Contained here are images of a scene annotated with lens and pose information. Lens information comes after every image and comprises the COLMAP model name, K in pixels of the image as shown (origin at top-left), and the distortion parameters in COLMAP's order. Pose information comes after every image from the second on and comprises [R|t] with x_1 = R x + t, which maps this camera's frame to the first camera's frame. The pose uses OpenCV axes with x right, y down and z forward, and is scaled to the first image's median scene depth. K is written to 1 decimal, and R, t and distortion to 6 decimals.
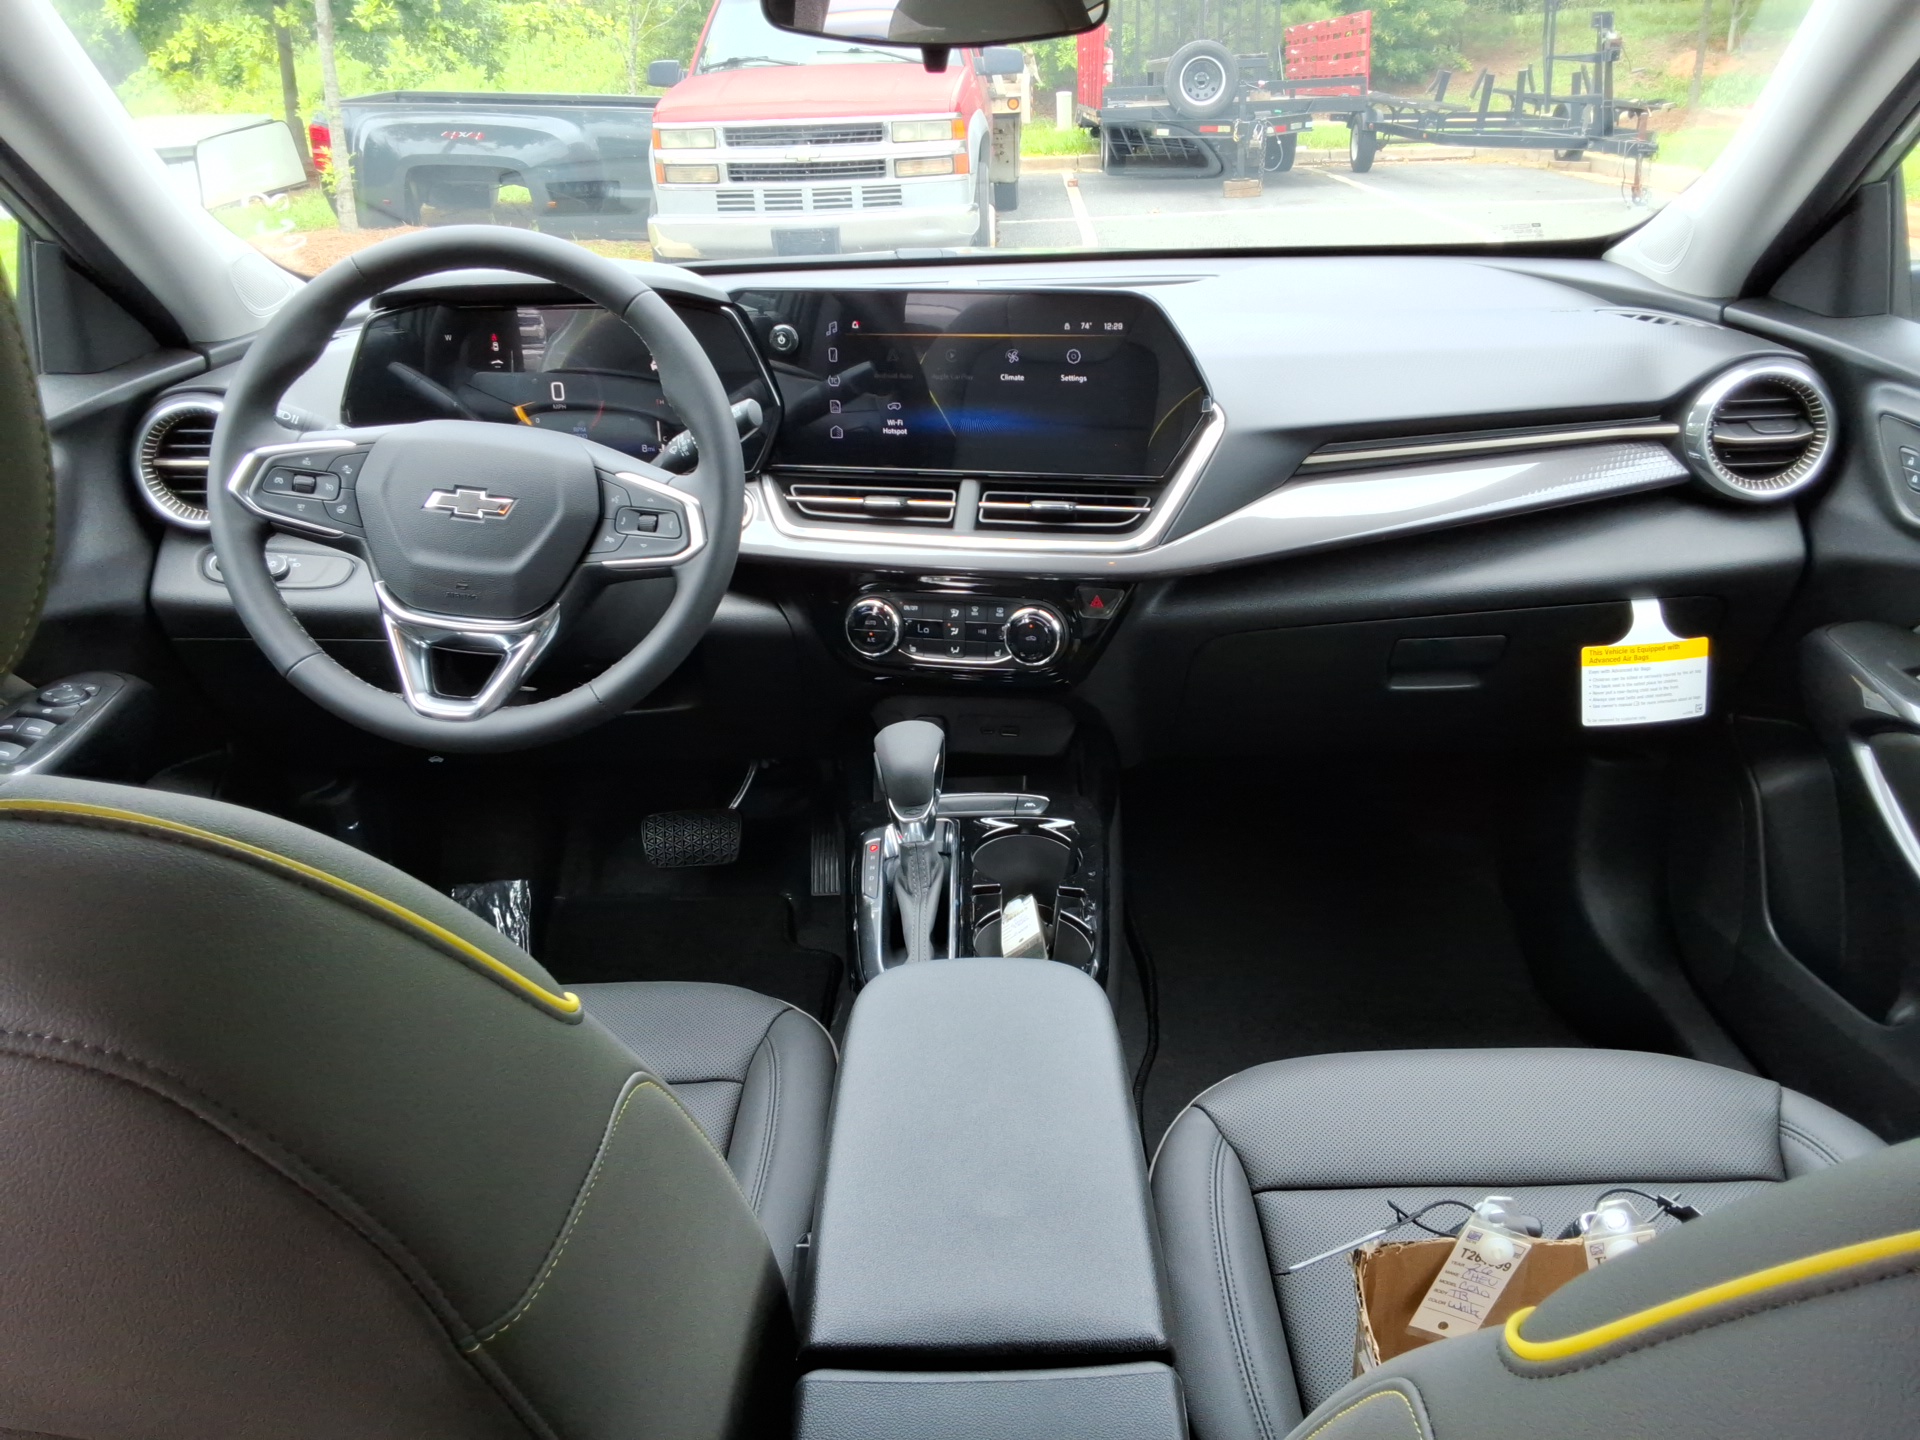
lens RADIAL K [[1582.8, 0, 961.2], [0, 1582.8, 698.5], [0, 0, 1]] dist [0.092406, -0.164411]
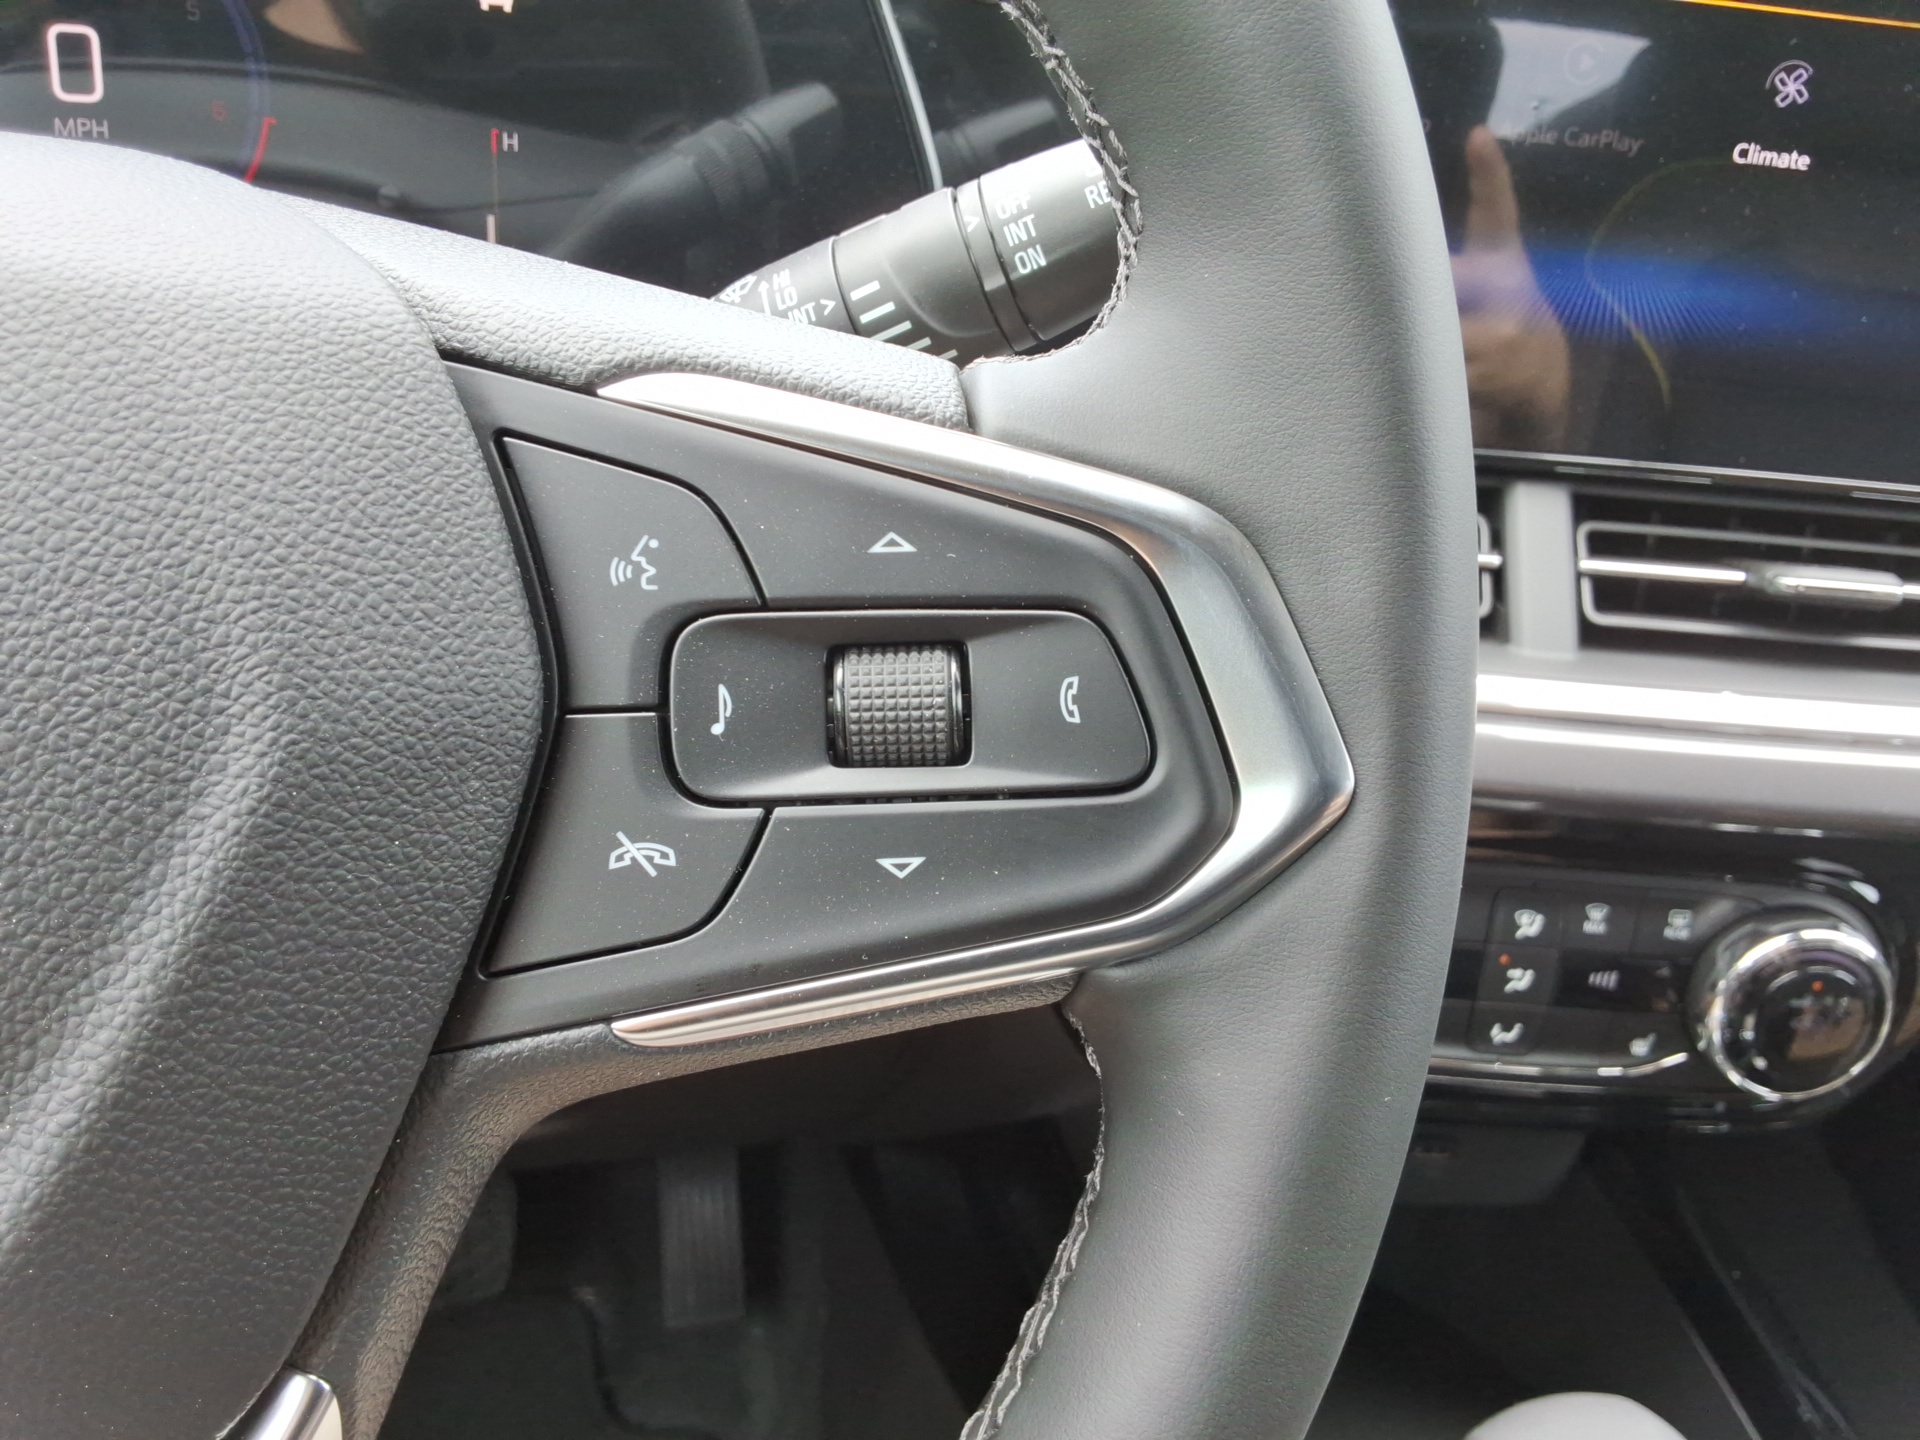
lens RADIAL K [[1582.8, 0, 961.2], [0, 1582.8, 698.5], [0, 0, 1]] dist [0.092406, -0.164411]
pose [[0.957708, -0.008986, 0.287602, -0.195863], [-0.016222, 0.996236, 0.085146, -0.120762], [-0.287285, -0.086210, 0.953958, 0.729028]]
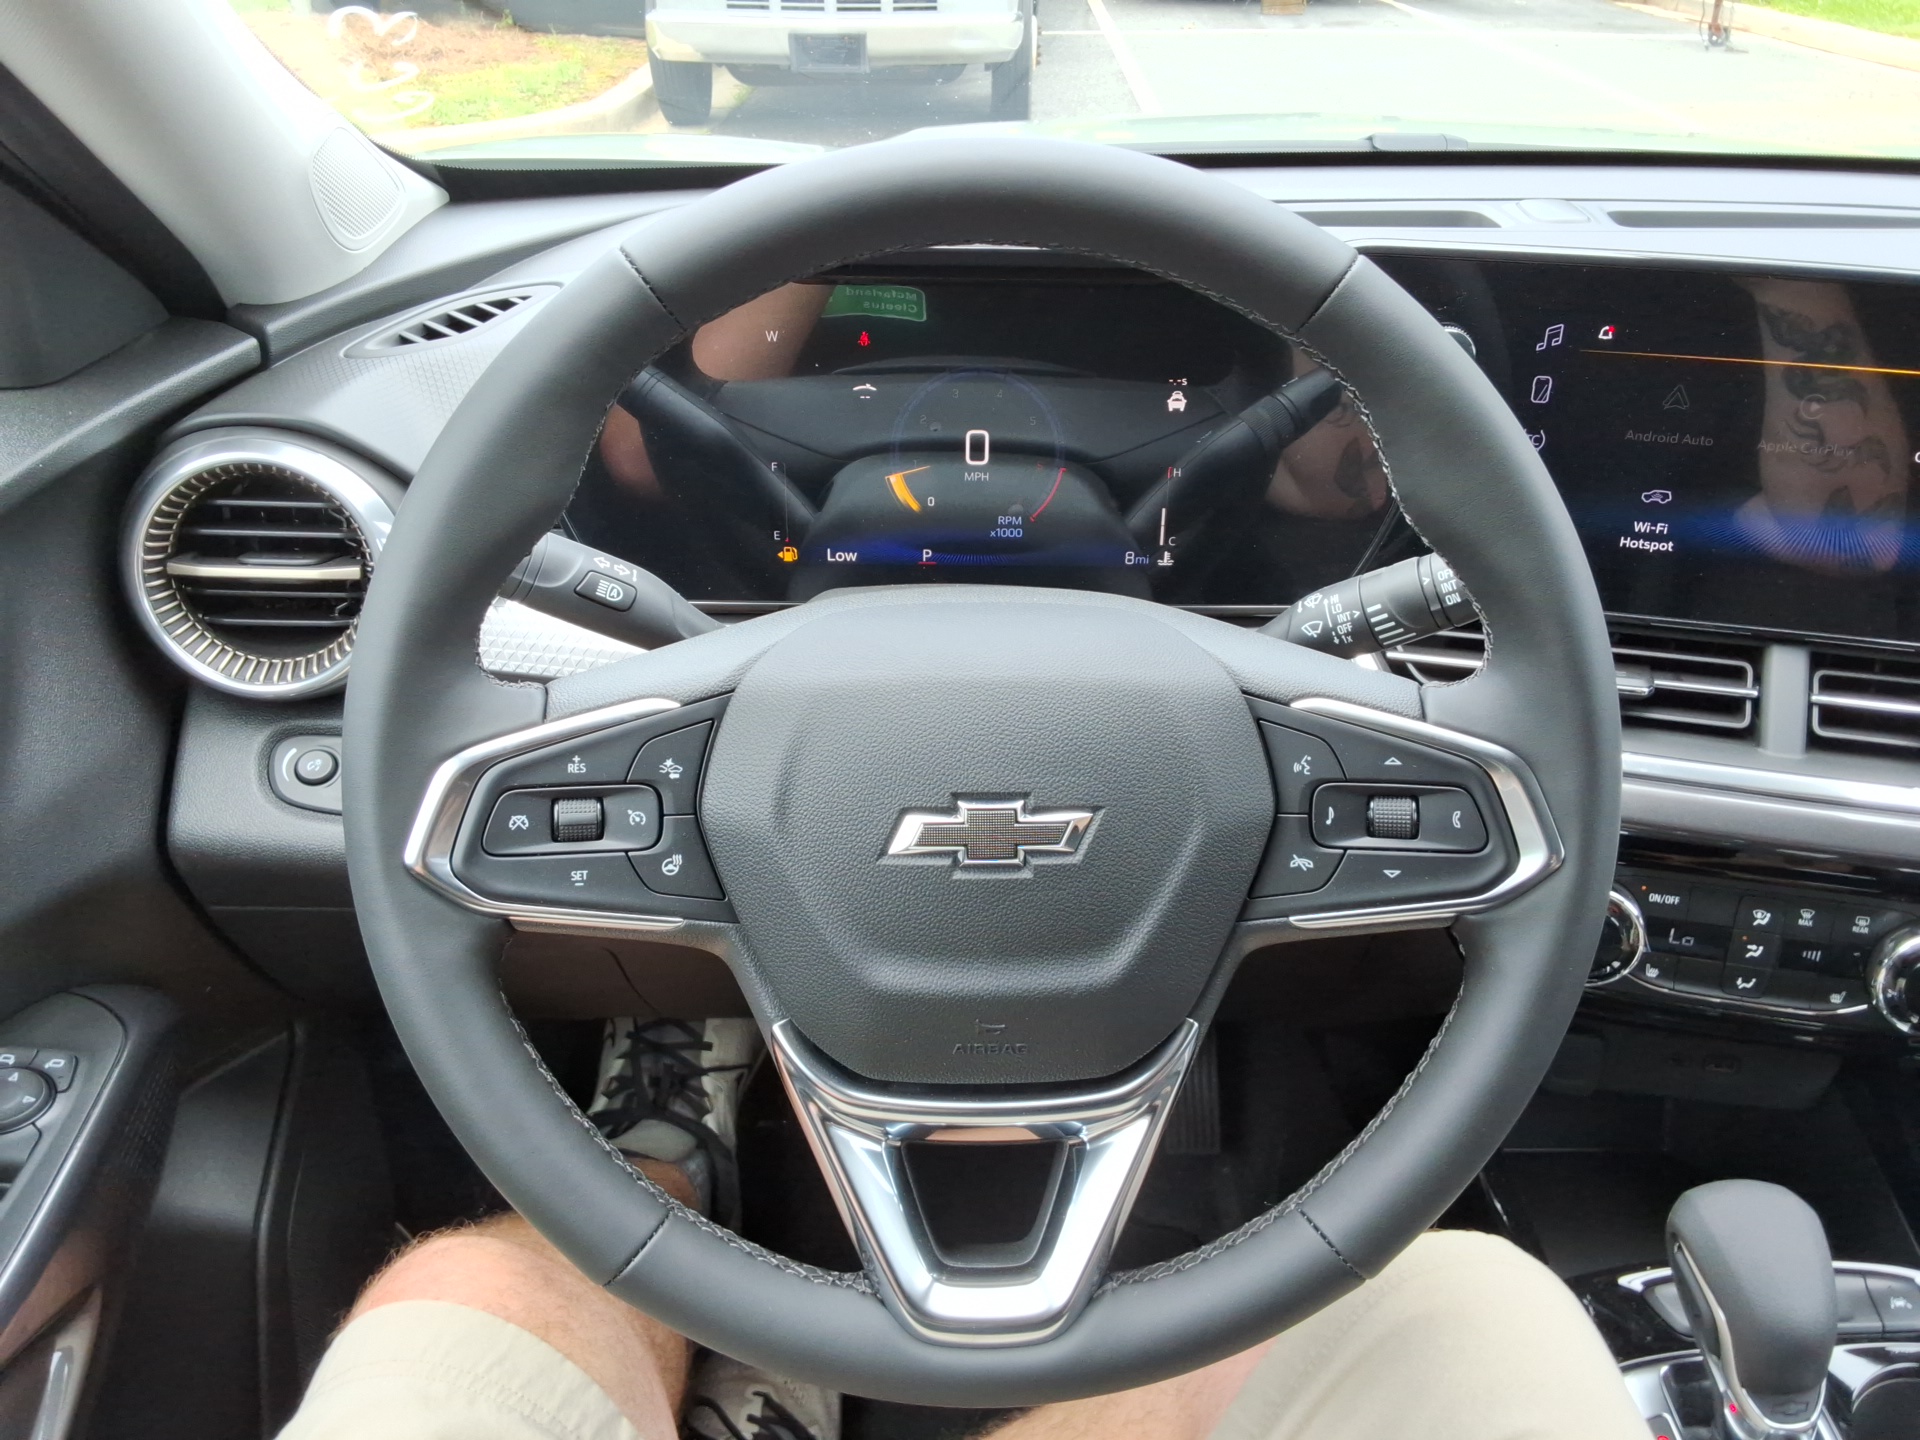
lens RADIAL K [[1526.9, 0, 960.7], [0, 1526.9, 678.3], [0, 0, 1]] dist [0.076664, -0.151133]
pose [[0.999421, 0.025909, 0.022040, -0.268073], [-0.028164, 0.993634, 0.109078, -0.173809], [-0.019074, -0.109636, 0.993789, 0.518108]]
